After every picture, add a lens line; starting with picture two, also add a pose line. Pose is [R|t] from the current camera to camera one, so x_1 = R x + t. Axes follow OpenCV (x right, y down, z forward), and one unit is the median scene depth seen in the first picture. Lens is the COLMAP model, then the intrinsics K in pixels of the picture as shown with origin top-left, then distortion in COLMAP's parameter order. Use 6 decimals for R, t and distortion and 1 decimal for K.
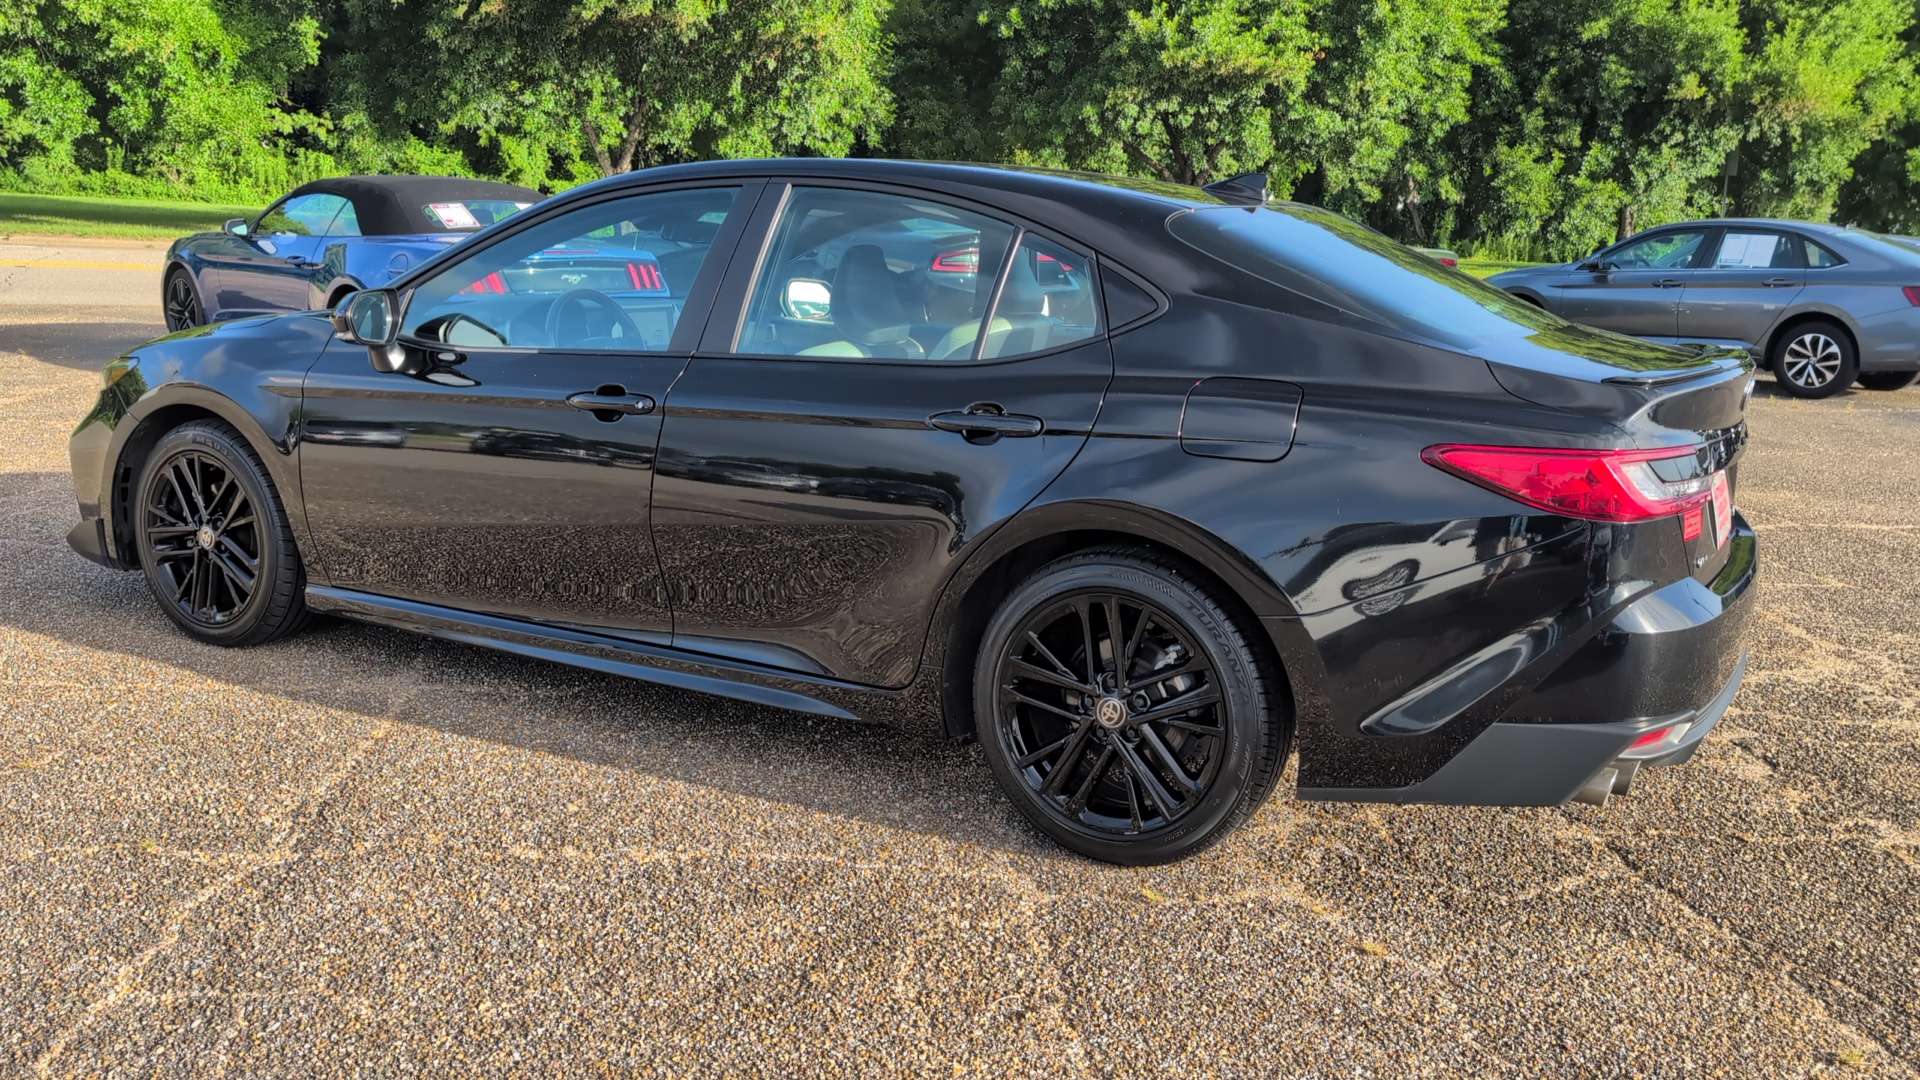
lens RADIAL K [[1502.1, 0, 960.0], [0, 1502.1, 540.0], [0, 0, 1]] dist [-0.046816, 0.008173]
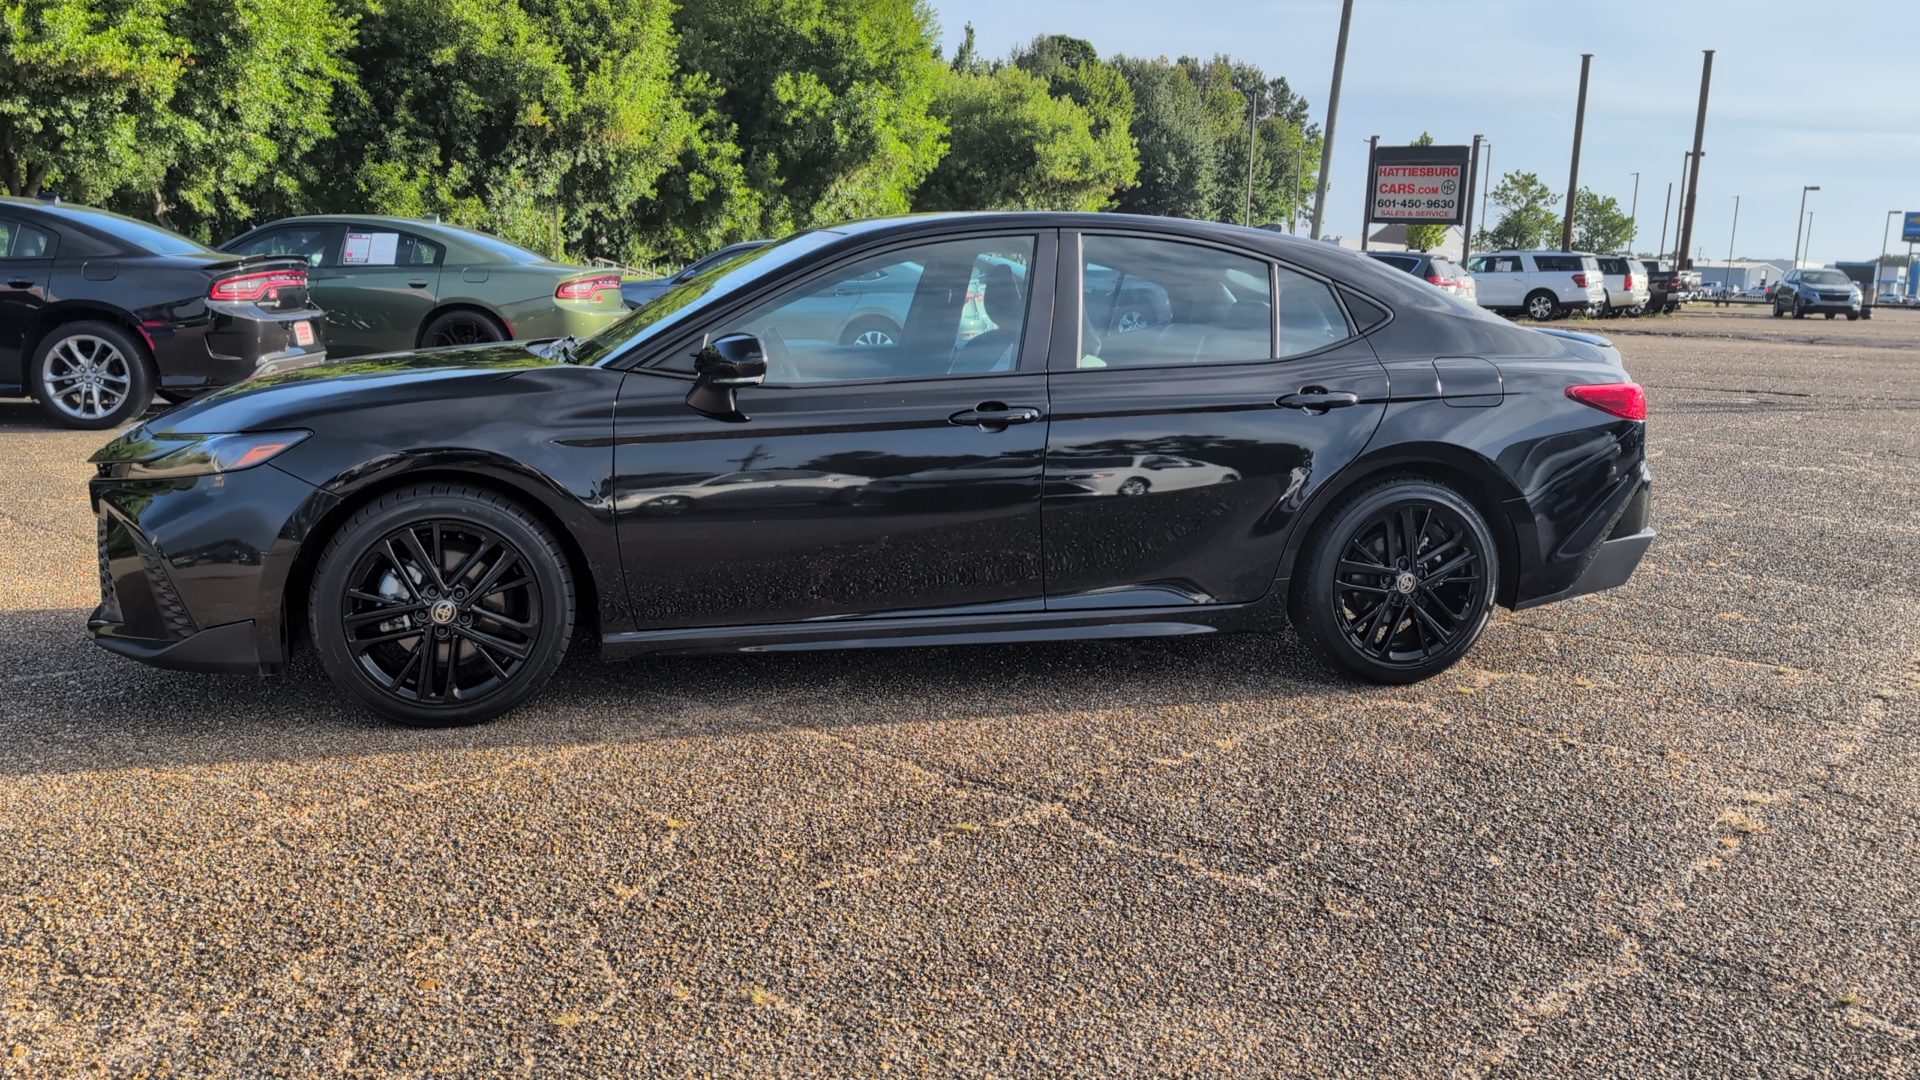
lens RADIAL K [[1502.1, 0, 960.0], [0, 1502.1, 540.0], [0, 0, 1]] dist [-0.046816, 0.008173]
pose [[0.689555, -0.134304, 0.711671, -0.120808], [0.138653, 0.988960, 0.052289, -0.006030], [-0.710837, 0.062619, 0.700564, 0.013128]]
